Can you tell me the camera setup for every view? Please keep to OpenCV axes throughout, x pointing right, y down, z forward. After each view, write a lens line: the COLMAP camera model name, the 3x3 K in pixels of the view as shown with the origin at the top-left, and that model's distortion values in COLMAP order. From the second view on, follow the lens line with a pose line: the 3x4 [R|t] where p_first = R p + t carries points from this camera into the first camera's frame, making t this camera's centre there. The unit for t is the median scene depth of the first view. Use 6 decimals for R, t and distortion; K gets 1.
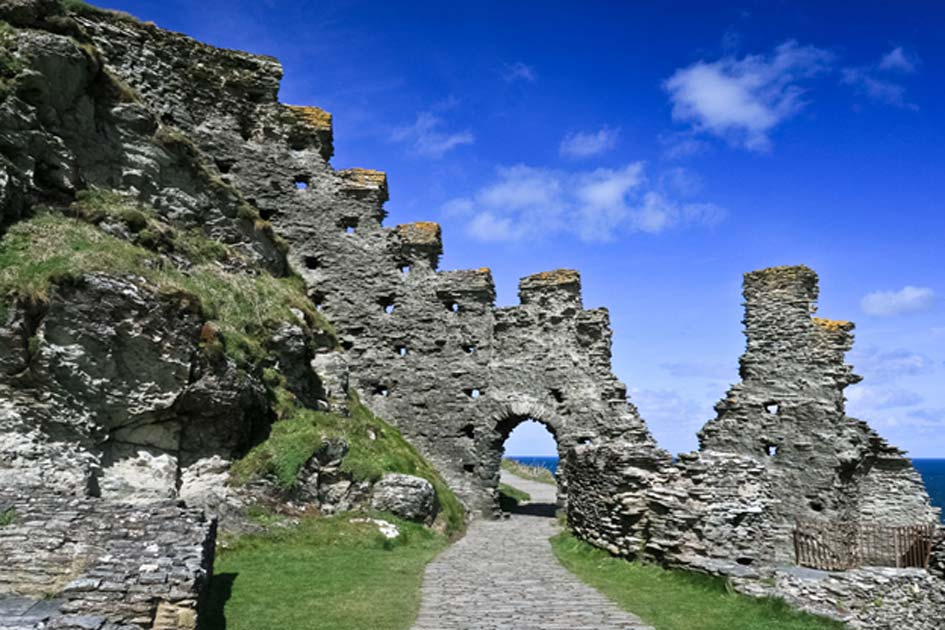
lens RADIAL K [[896.0, 0, 475.3], [0, 896.0, 336.4], [0, 0, 1]] dist [0.011029, 0.009696]
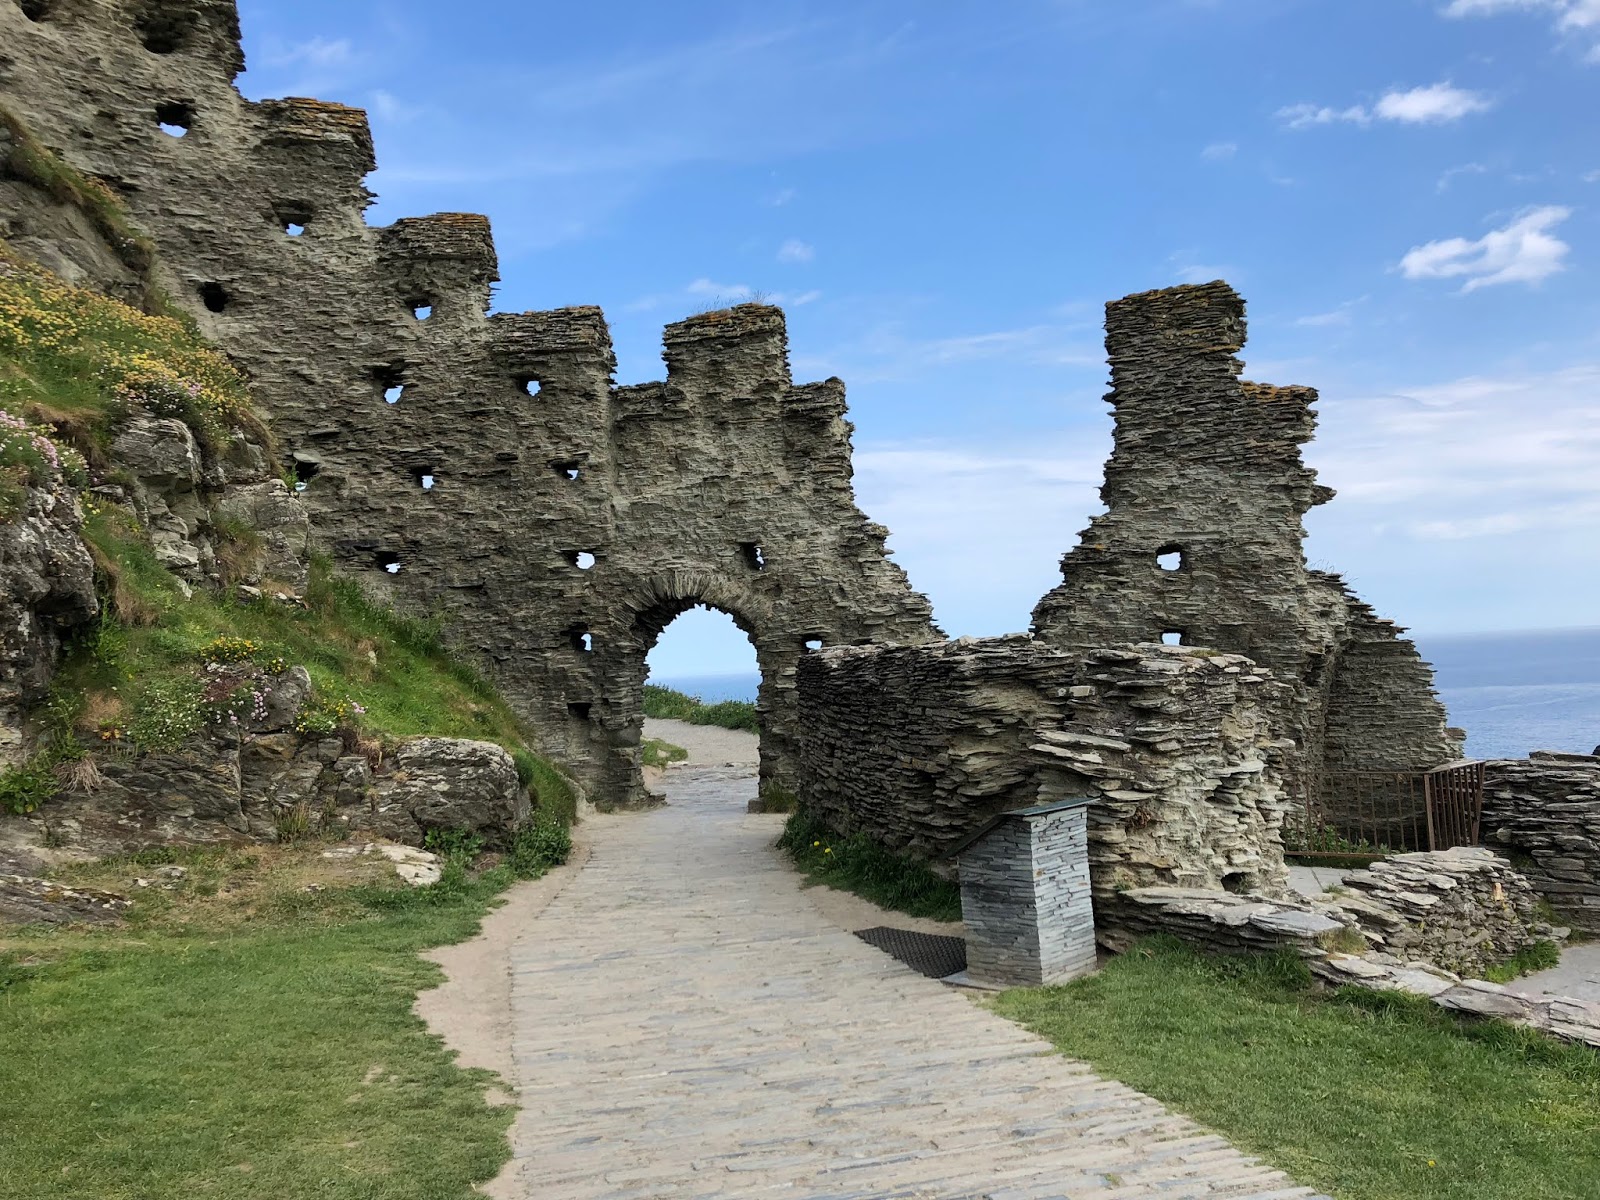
lens RADIAL K [[1335.6, 0, 797.5], [0, 1335.6, 578.2], [0, 0, 1]] dist [0.072272, -0.005770]
pose [[0.980353, -0.047273, 0.191503, -0.027958], [0.035833, 0.997385, 0.062770, 0.032817], [-0.193969, -0.054675, 0.979483, 0.264025]]
